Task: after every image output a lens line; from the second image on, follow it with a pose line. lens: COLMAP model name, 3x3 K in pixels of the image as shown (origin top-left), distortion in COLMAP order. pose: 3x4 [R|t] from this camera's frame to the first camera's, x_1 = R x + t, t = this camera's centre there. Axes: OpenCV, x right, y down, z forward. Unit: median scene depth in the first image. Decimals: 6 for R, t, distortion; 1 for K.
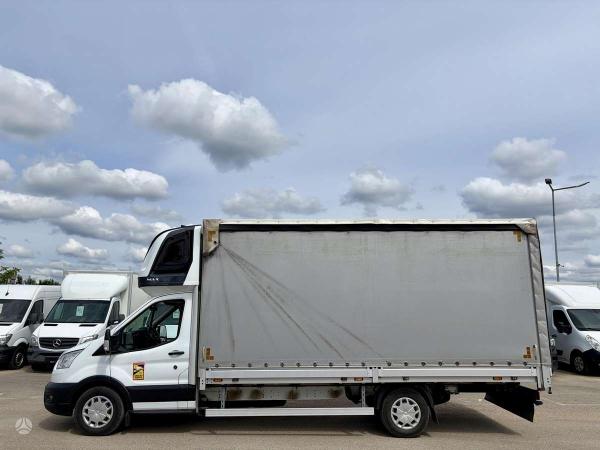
lens RADIAL K [[489.9, 0, 300.0], [0, 489.9, 225.0], [0, 0, 1]] dist [0.038235, -0.000686]
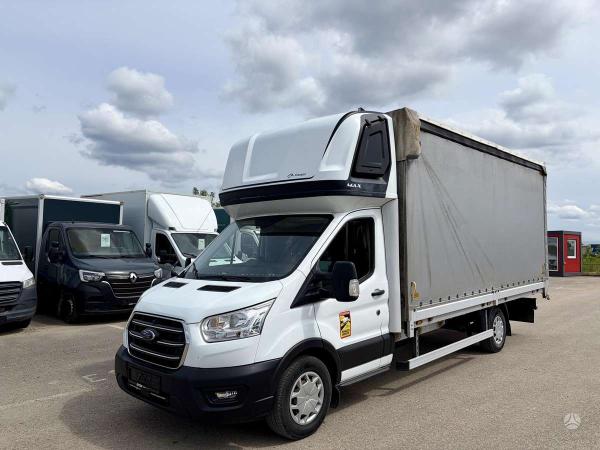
lens RADIAL K [[489.9, 0, 300.0], [0, 489.9, 225.0], [0, 0, 1]] dist [0.038235, -0.000686]
pose [[0.649006, 0.026063, 0.760337, -0.859210], [-0.130150, 0.988484, 0.077209, 0.124892], [-0.749568, -0.149067, 0.644924, 0.646721]]
